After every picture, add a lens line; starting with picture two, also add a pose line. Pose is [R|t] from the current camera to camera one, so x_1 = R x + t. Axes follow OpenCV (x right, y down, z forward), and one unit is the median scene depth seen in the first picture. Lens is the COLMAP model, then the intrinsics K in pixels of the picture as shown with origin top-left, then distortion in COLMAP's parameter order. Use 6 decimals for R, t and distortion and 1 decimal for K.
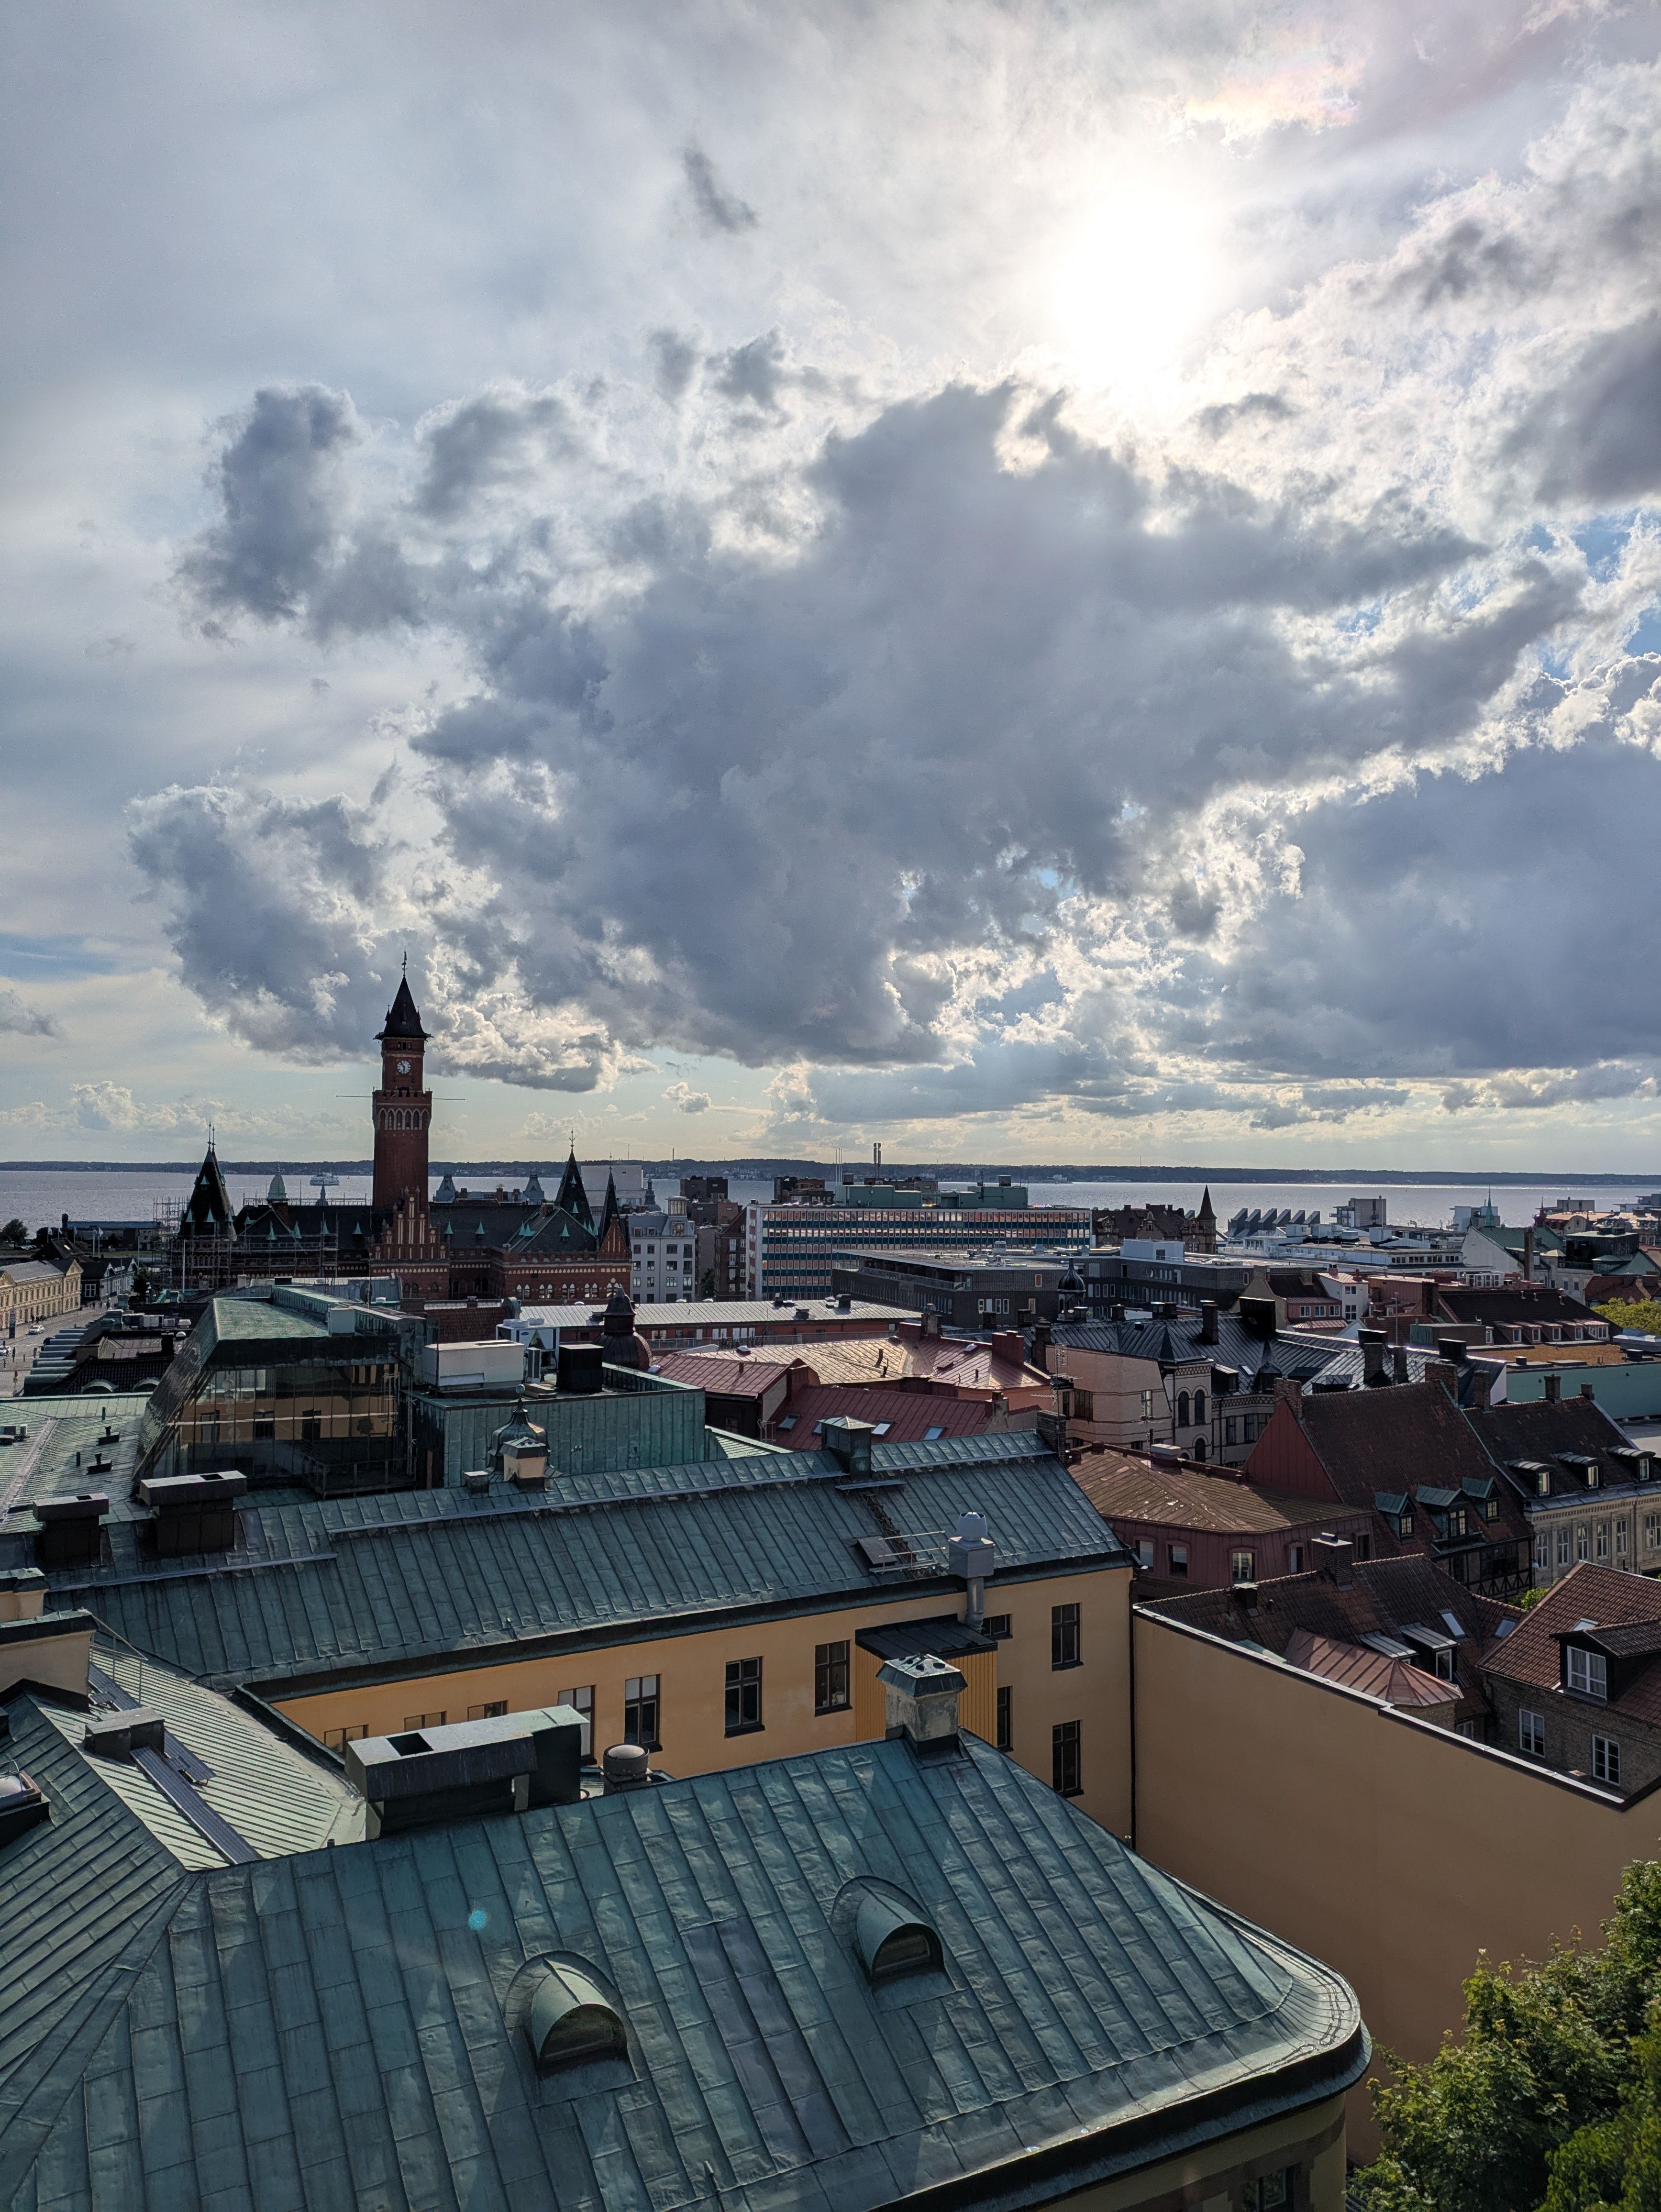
lens RADIAL K [[1647.0, 0, 830.5], [0, 1647.0, 1106.0], [0, 0, 1]] dist [0.069133, -0.064705]
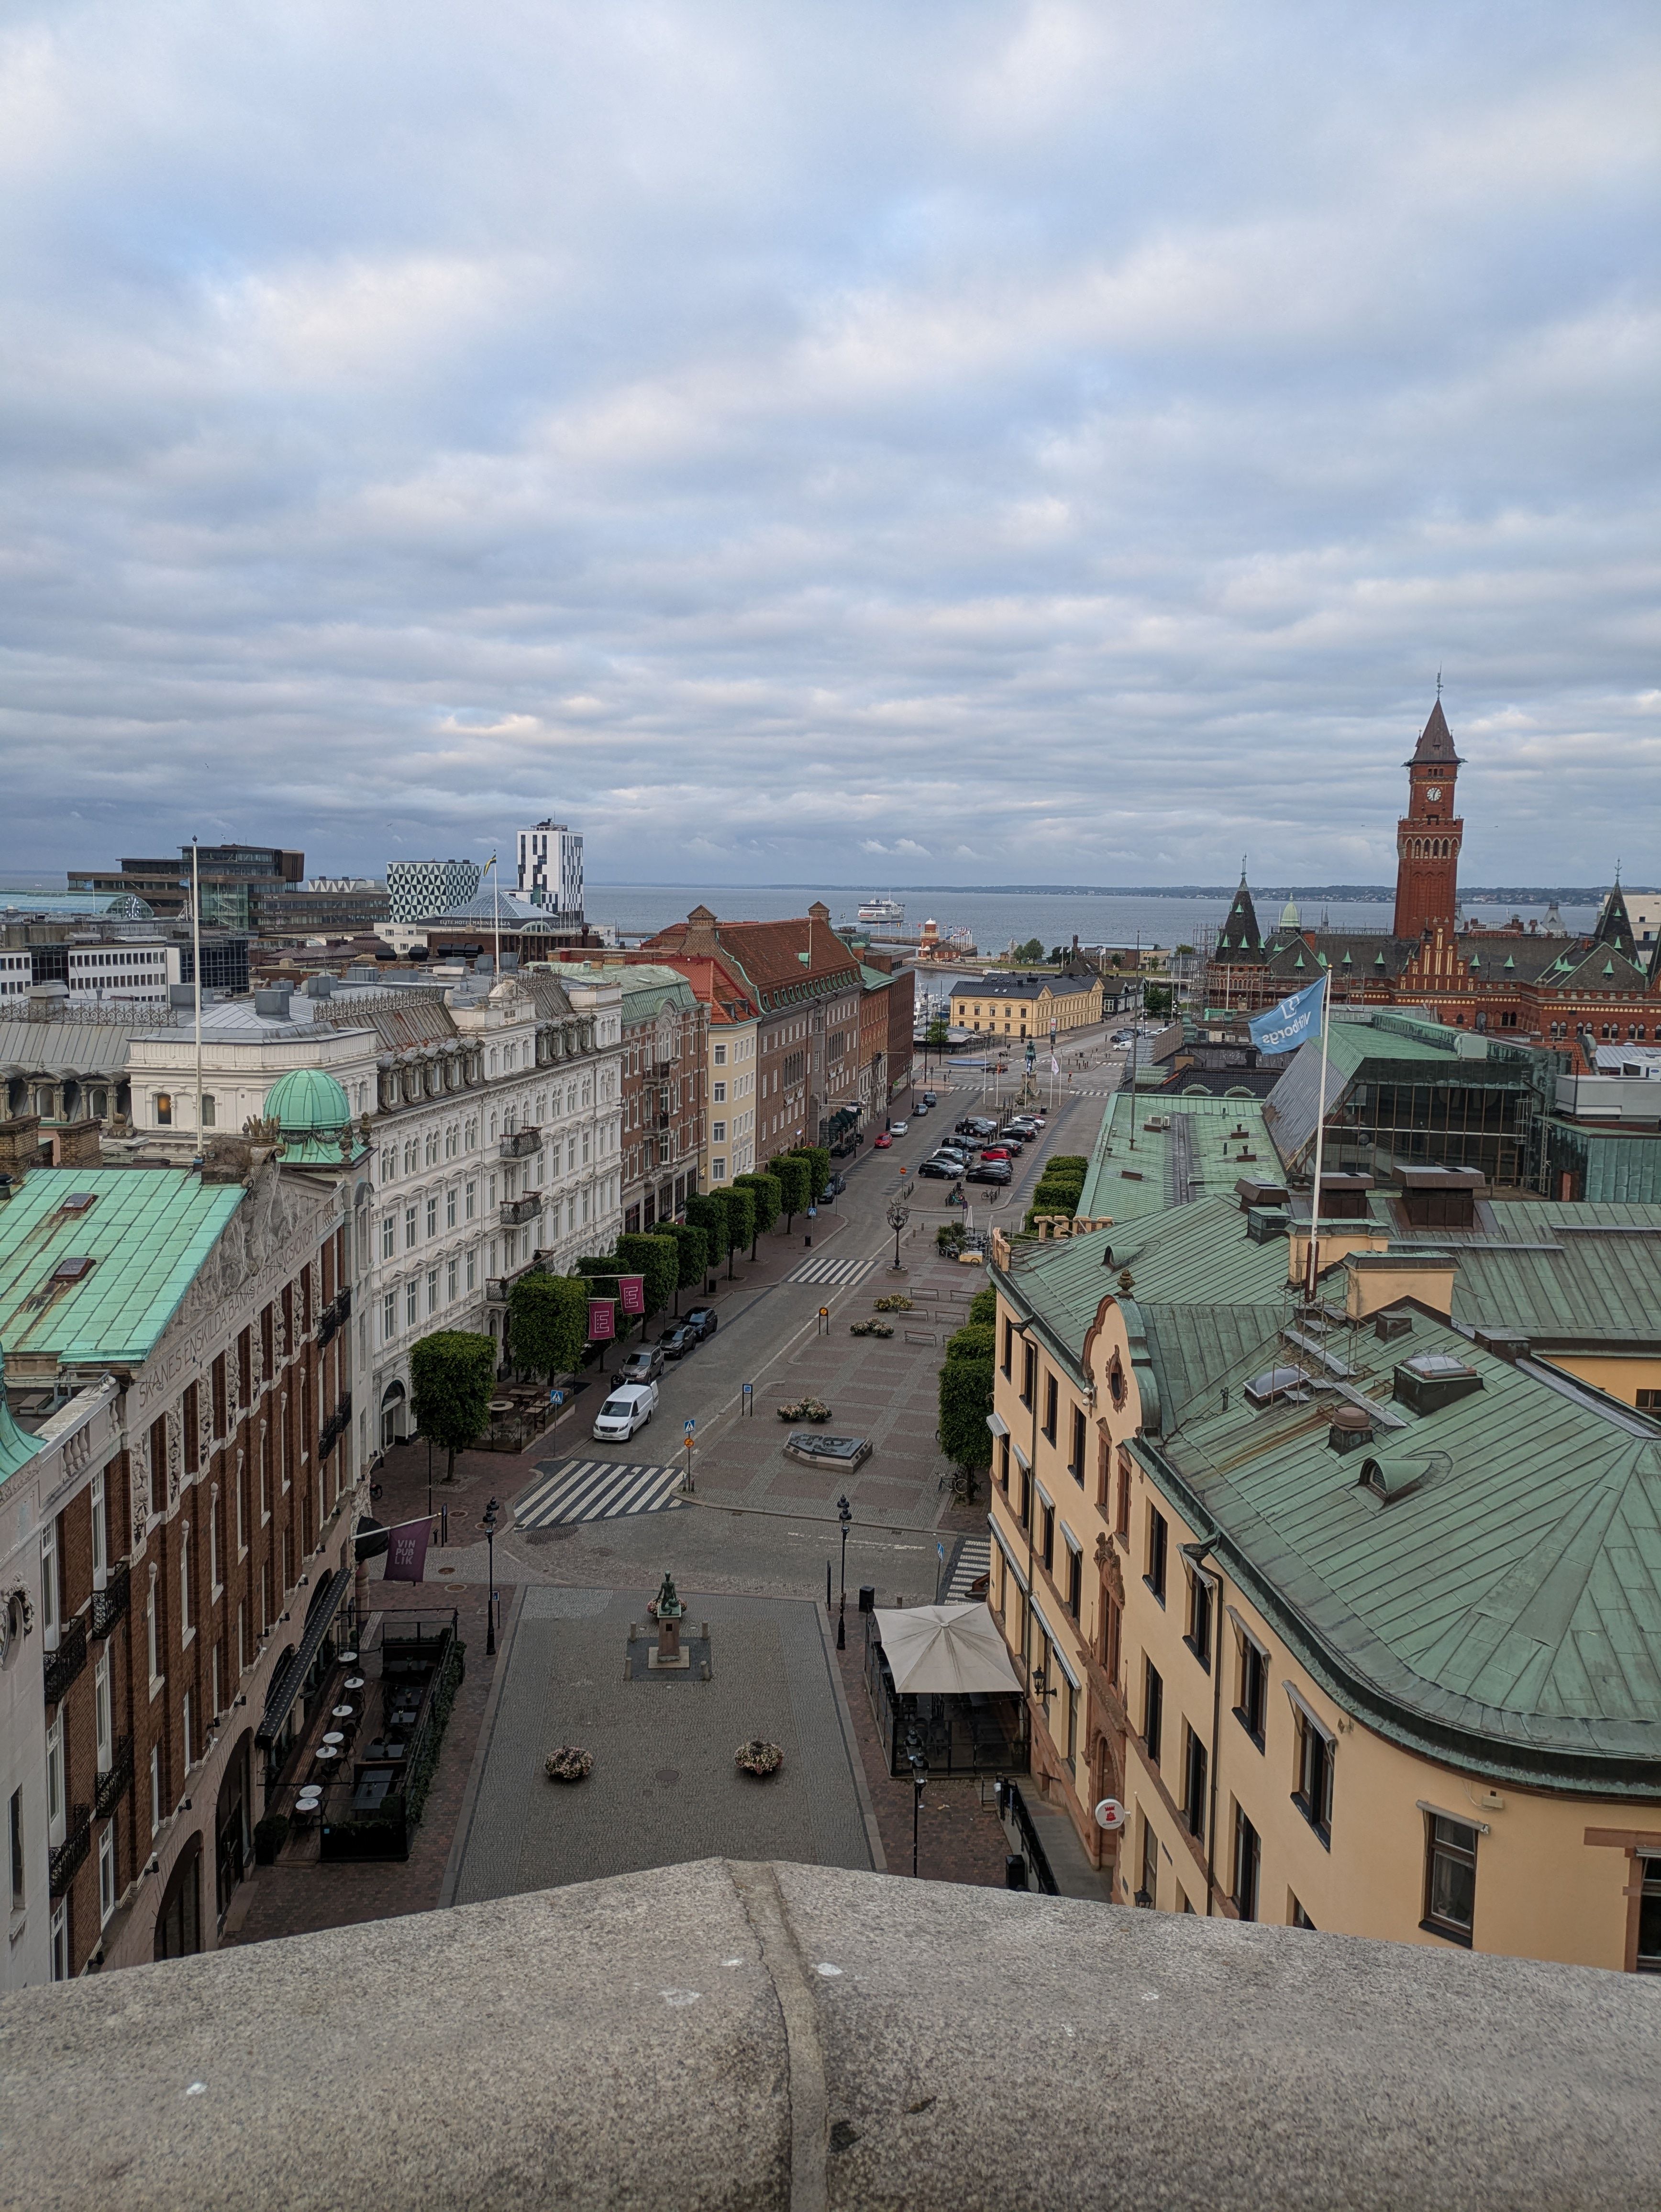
lens RADIAL K [[1644.8, 0, 804.9], [0, 1644.8, 1072.8], [0, 0, 1]] dist [0.074436, -0.084727]
pose [[0.834678, 0.068286, -0.546488, -0.042147], [0.011269, 0.989958, 0.140911, -0.007518], [0.550622, -0.123774, 0.825527, -0.088258]]
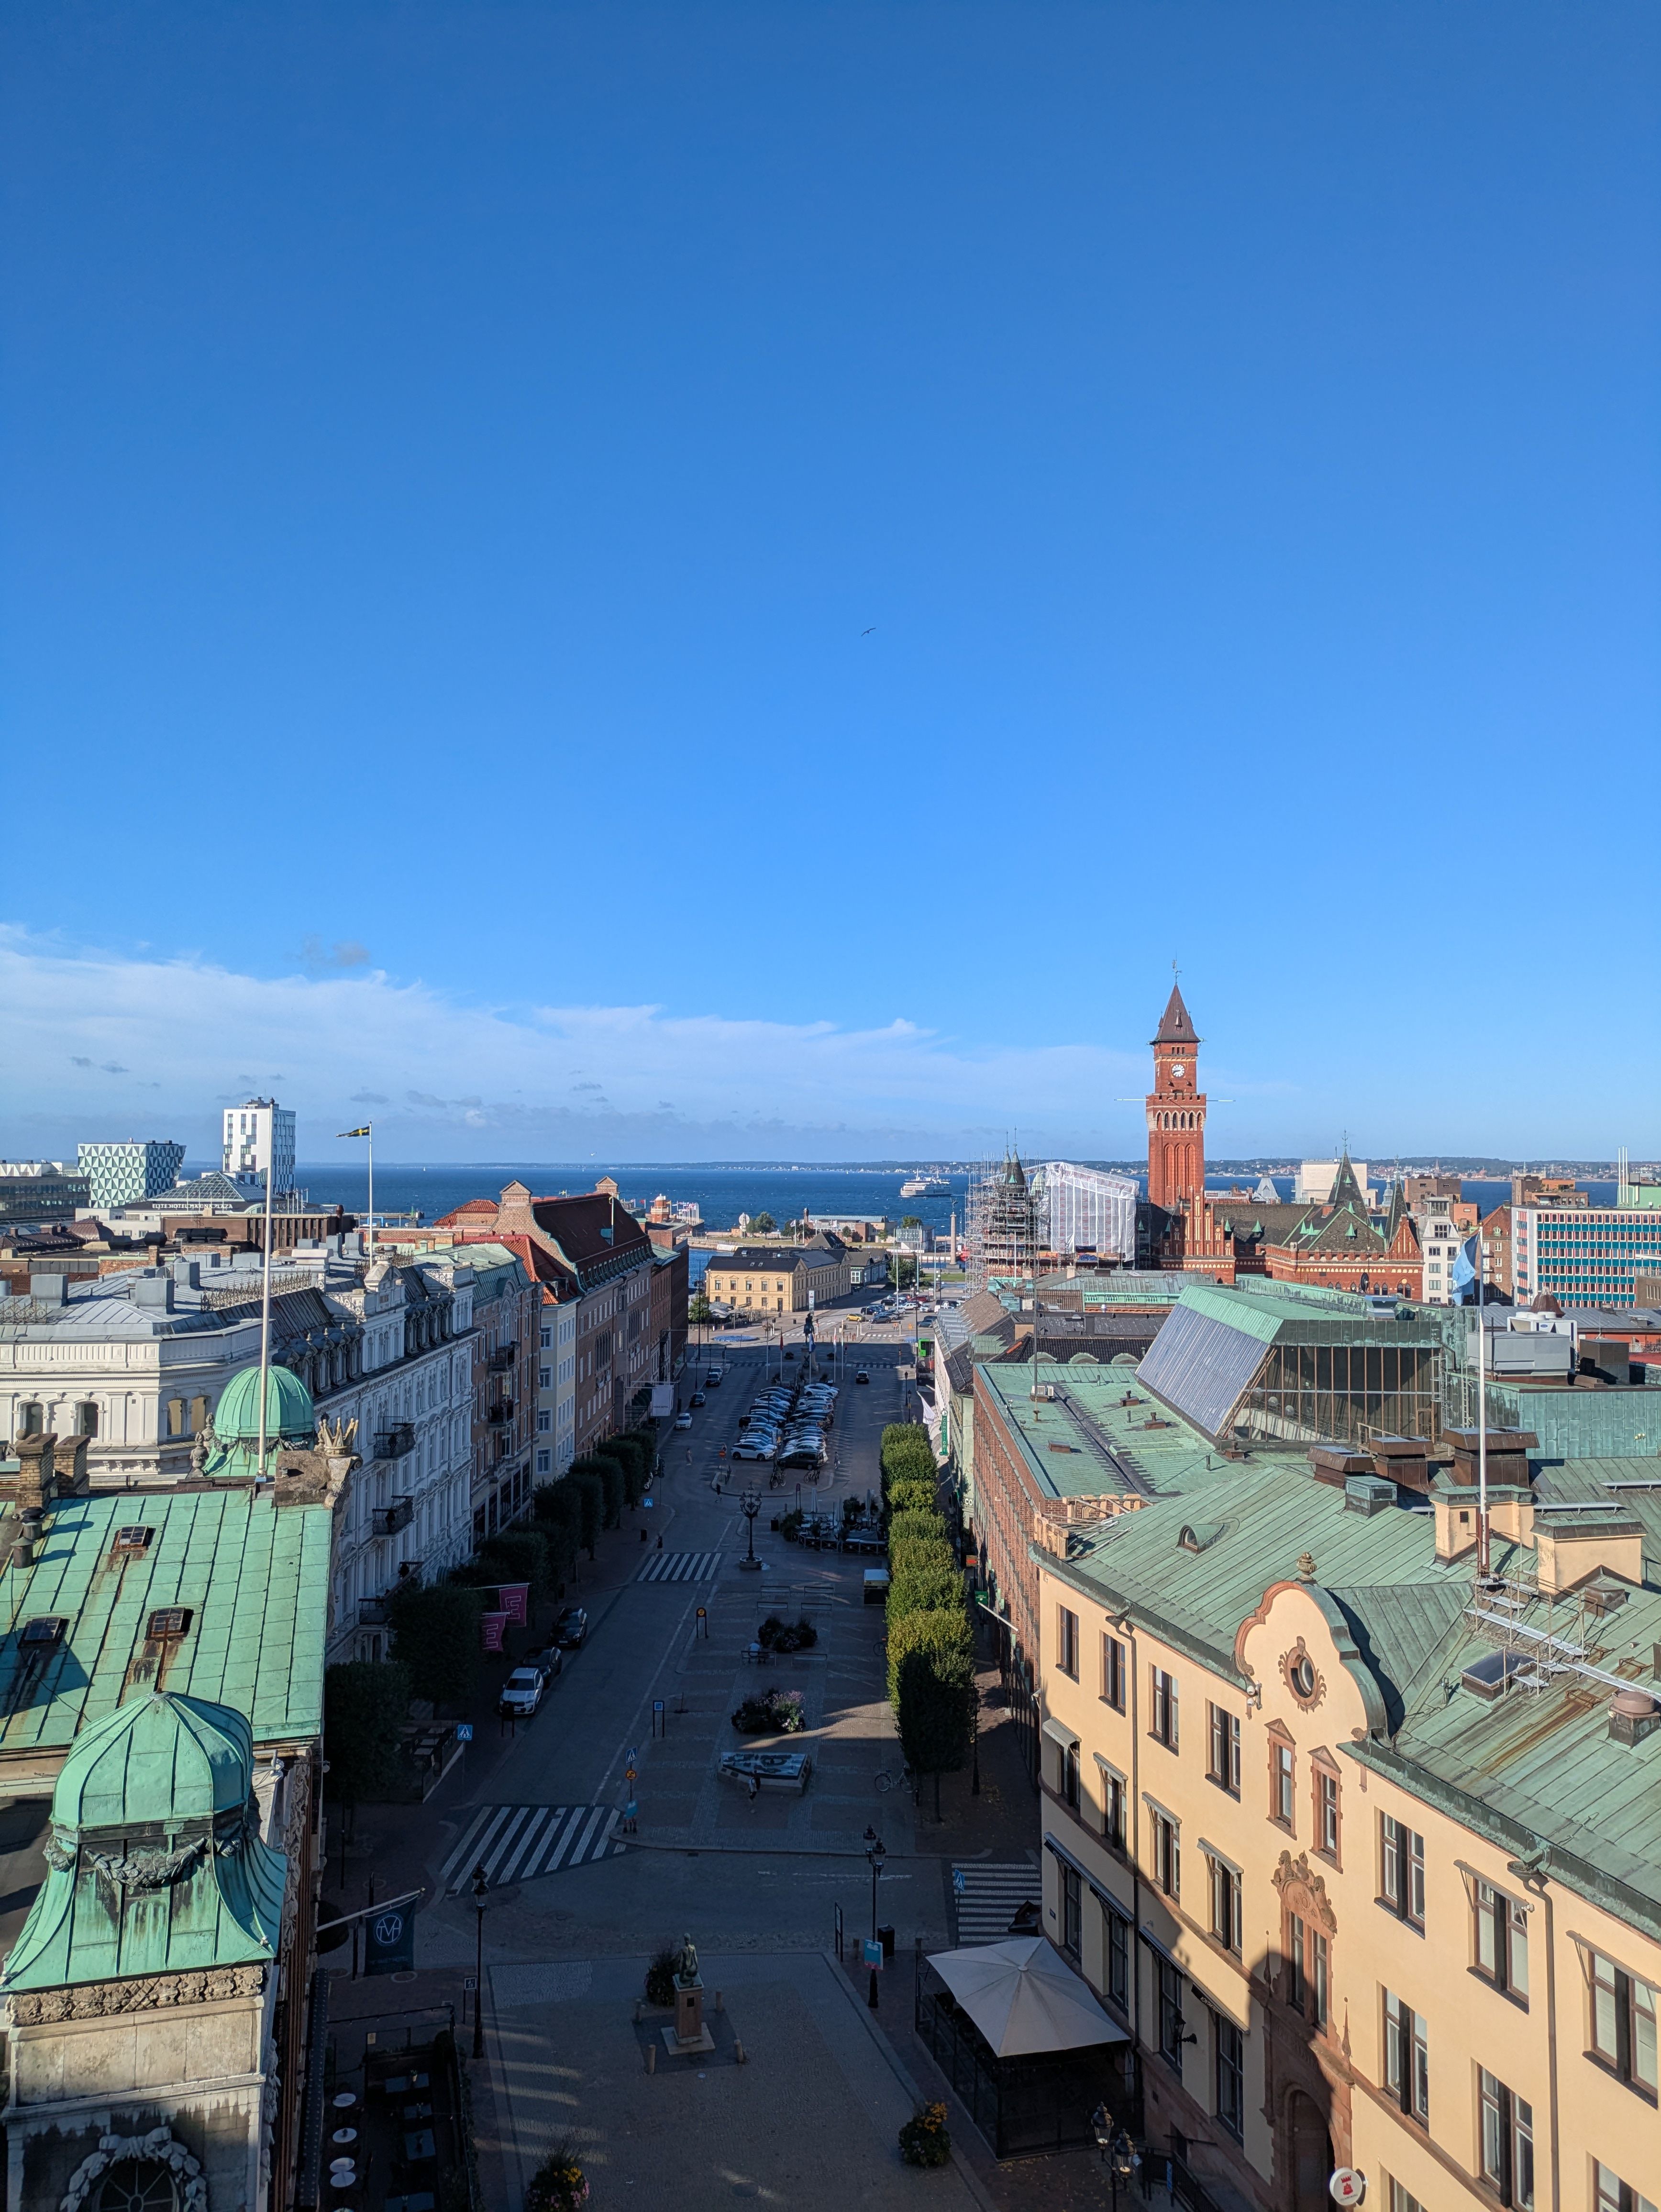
lens RADIAL K [[1650.3, 0, 827.9], [0, 1650.3, 1116.1], [0, 0, 1]] dist [0.041482, -0.017208]
pose [[0.922721, -0.014104, -0.385210, -0.133049], [0.016618, 0.999857, 0.003200, -0.005086], [0.385110, -0.009354, 0.922823, -0.106283]]
